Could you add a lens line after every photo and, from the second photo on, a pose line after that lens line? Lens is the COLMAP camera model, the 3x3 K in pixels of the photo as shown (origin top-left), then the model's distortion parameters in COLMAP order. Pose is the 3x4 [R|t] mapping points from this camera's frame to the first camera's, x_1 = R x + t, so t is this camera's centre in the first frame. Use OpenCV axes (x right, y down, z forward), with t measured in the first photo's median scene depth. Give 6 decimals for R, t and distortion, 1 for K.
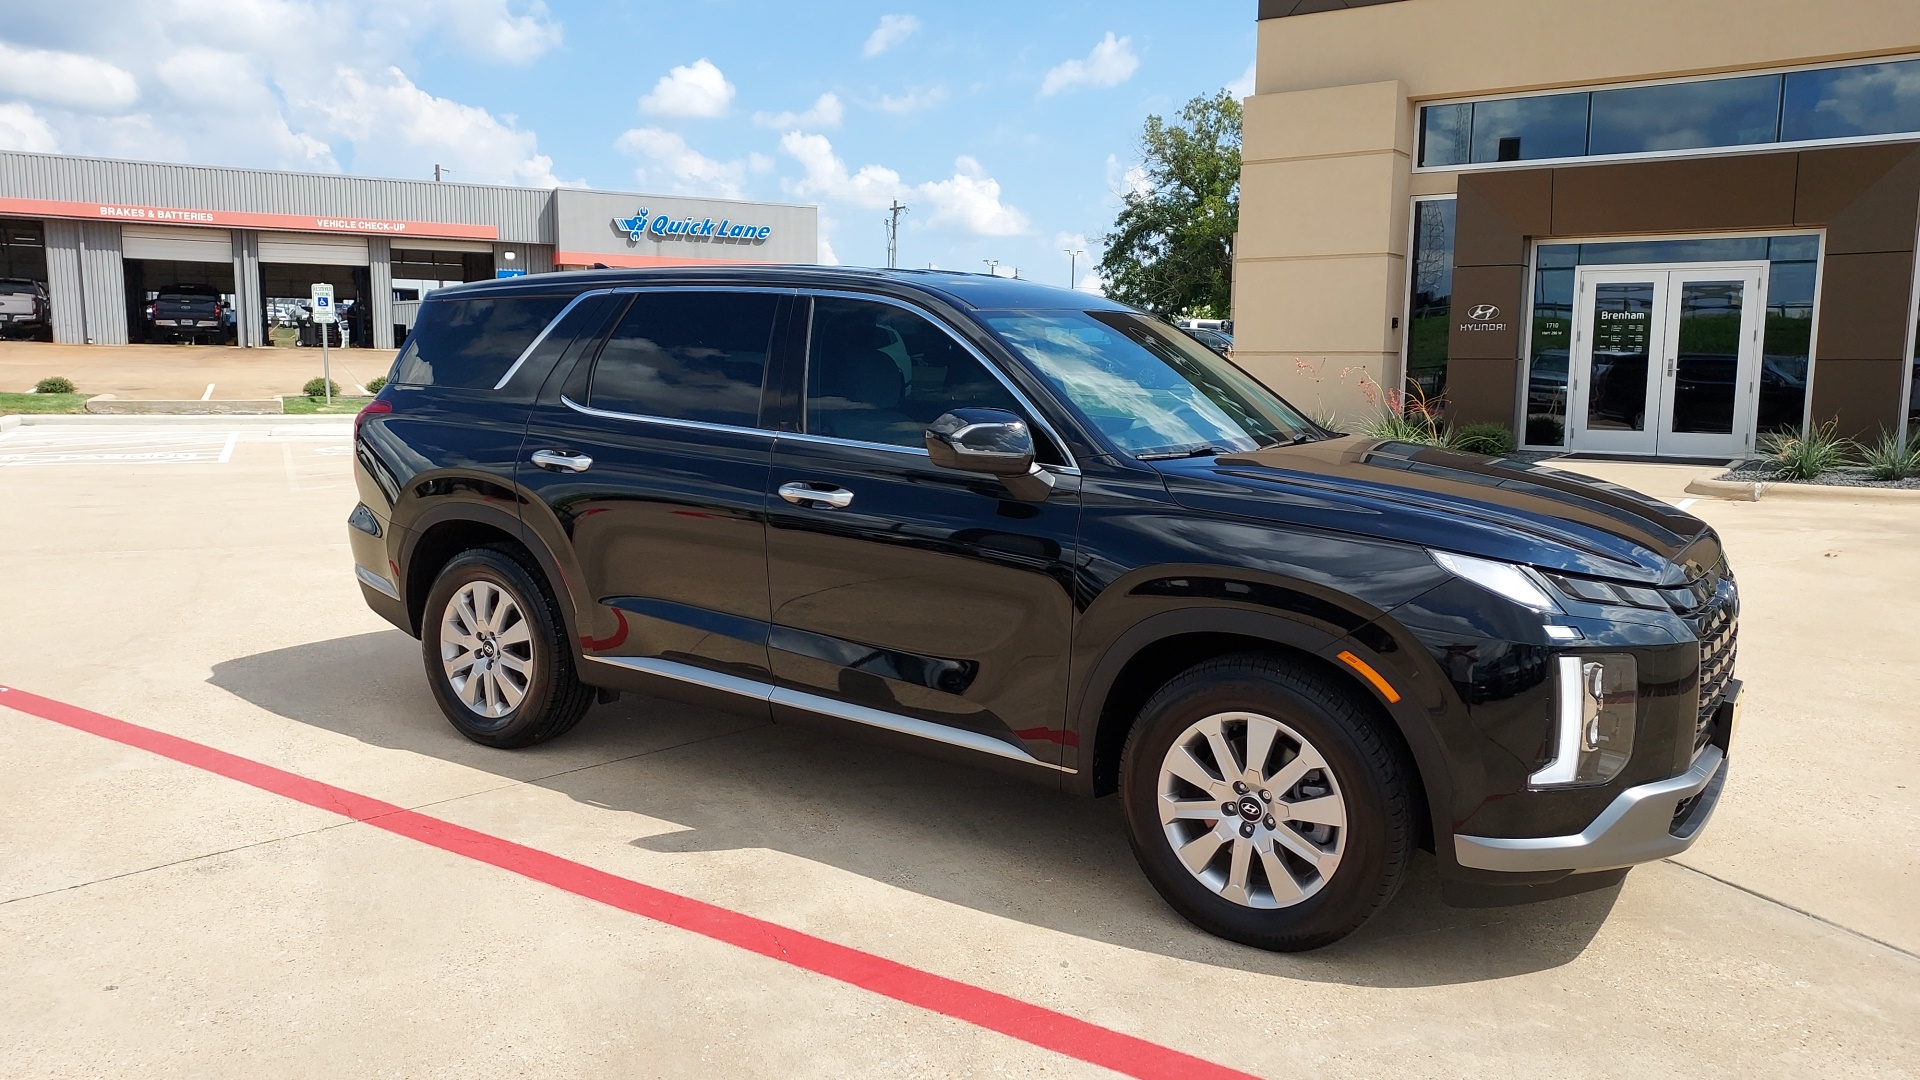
lens RADIAL K [[1392.3, 0, 980.3], [0, 1392.3, 514.6], [0, 0, 1]] dist [0.102469, -0.127423]
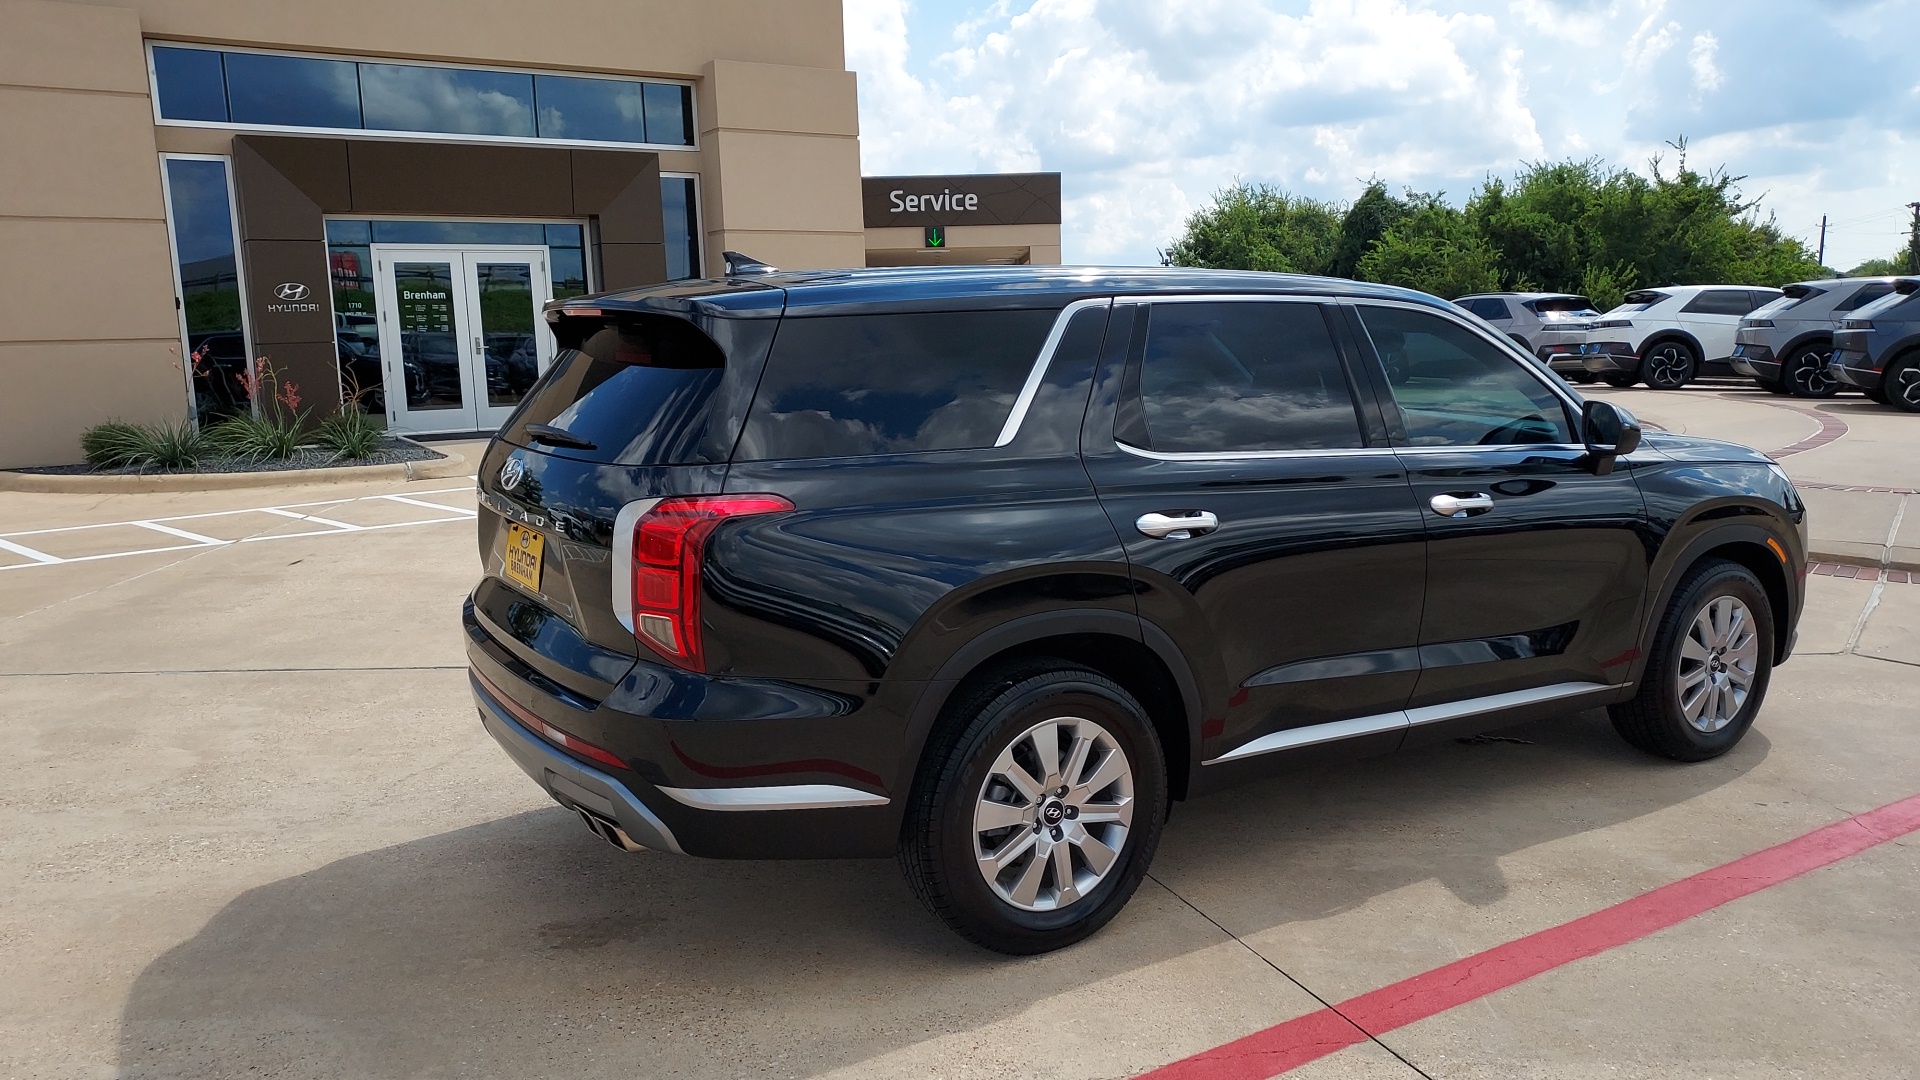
lens RADIAL K [[1392.3, 0, 980.3], [0, 1392.3, 514.6], [0, 0, 1]] dist [0.102469, -0.127423]
pose [[0.420945, -0.147386, 0.895032, -0.296750], [0.127637, 0.986518, 0.102422, -0.039133], [-0.898061, 0.071125, 0.434082, 0.220386]]
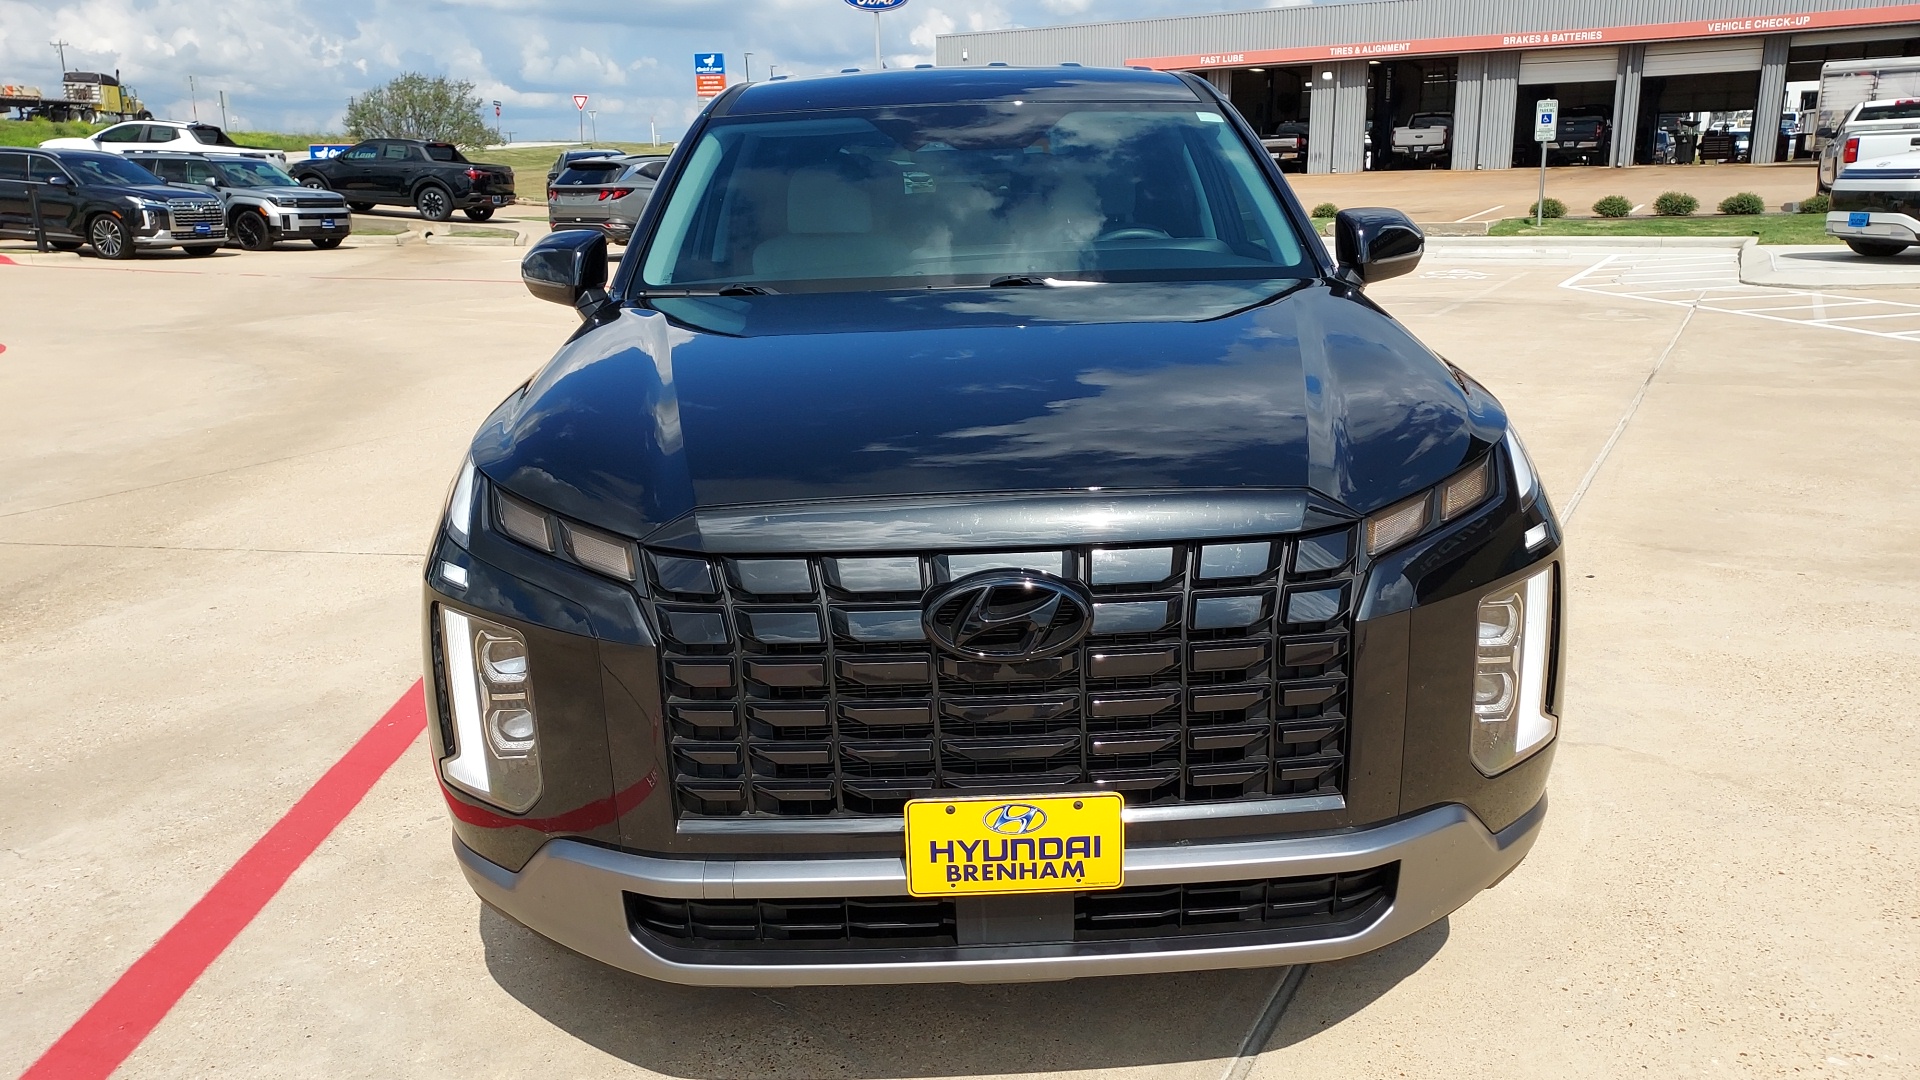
lens RADIAL K [[1393.4, 0, 960.0], [0, 1393.4, 540.0], [0, 0, 1]] dist [0.009002, 0.003035]
pose [[0.552570, 0.181824, -0.813392, 0.209292], [-0.063304, 0.982251, 0.176565, -0.012768], [0.831059, -0.046073, 0.554272, 0.161197]]
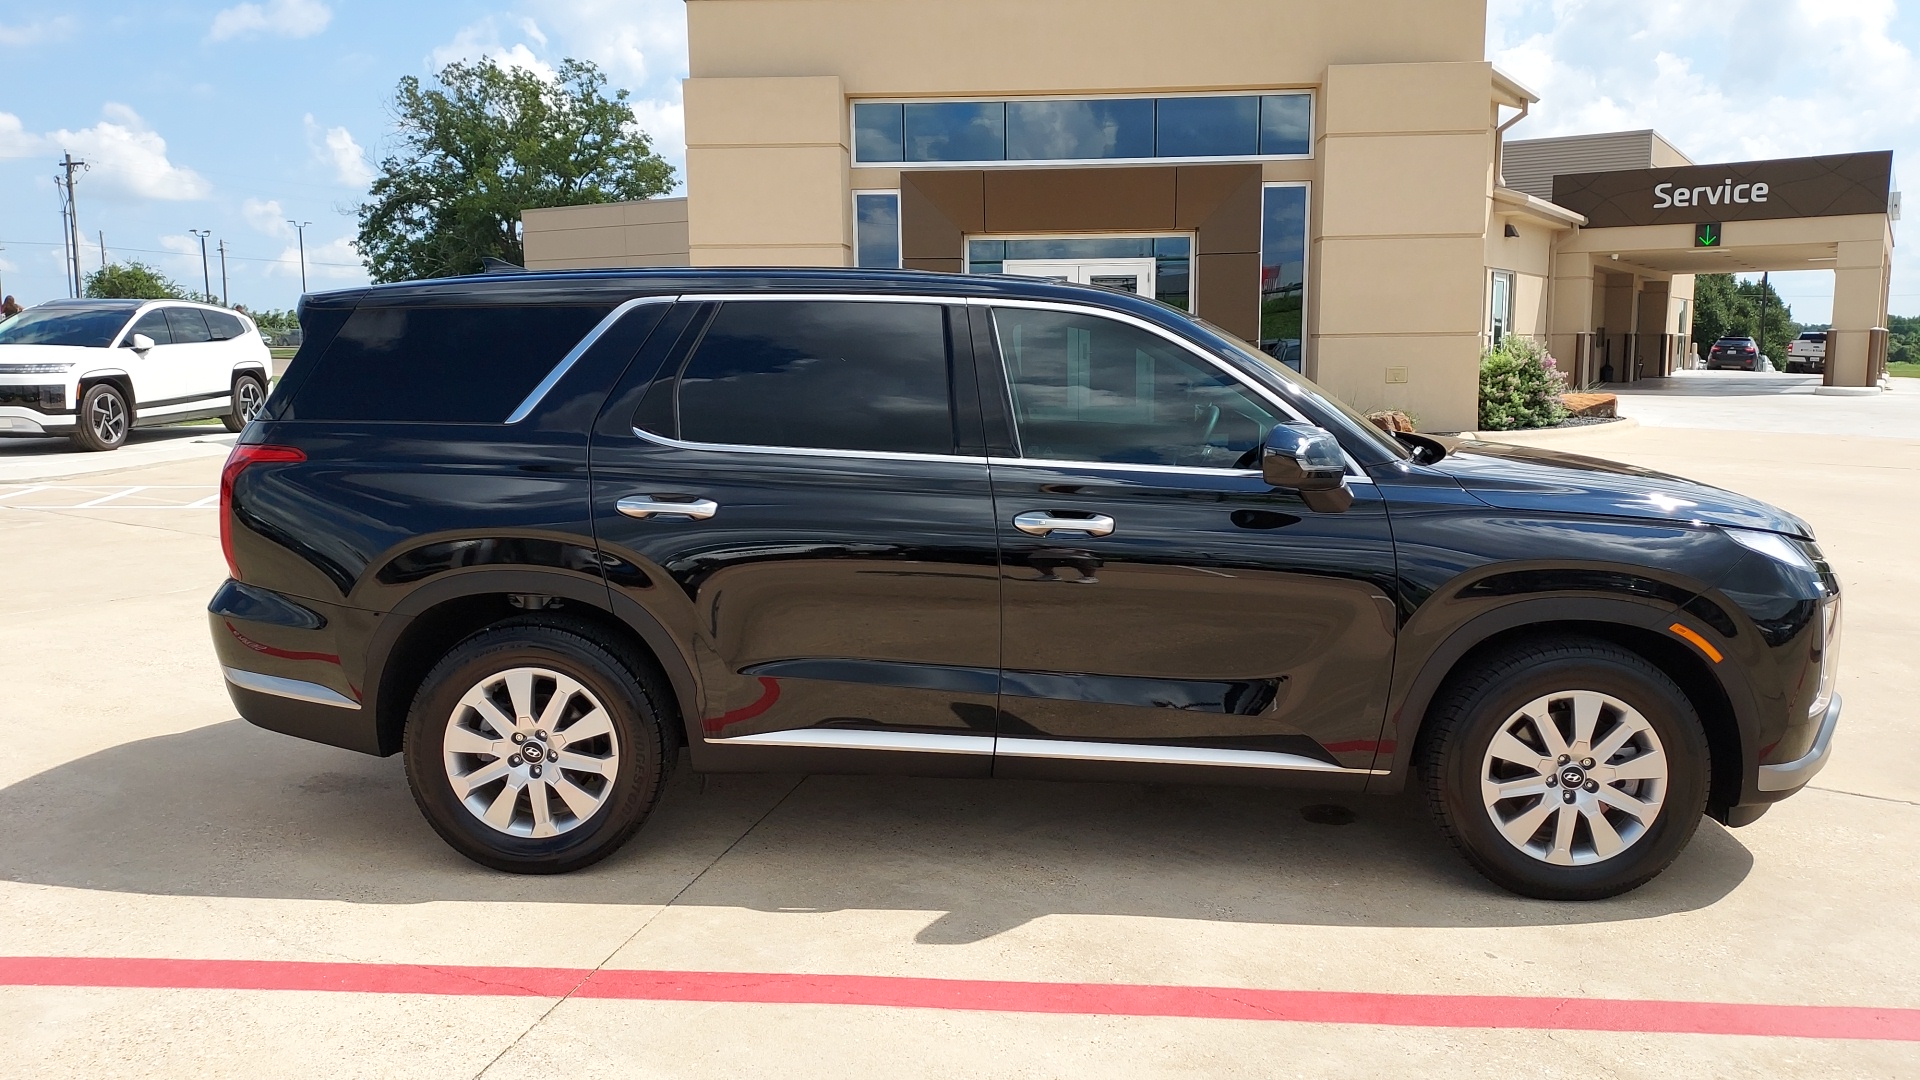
lens RADIAL K [[1388.3, 0, 984.8], [0, 1388.3, 521.7], [0, 0, 1]] dist [0.083741, -0.083037]
pose [[0.862188, -0.082302, 0.499858, -0.157202], [0.072513, 0.996604, 0.039017, -0.014043], [-0.501371, 0.002606, 0.865228, 0.058847]]
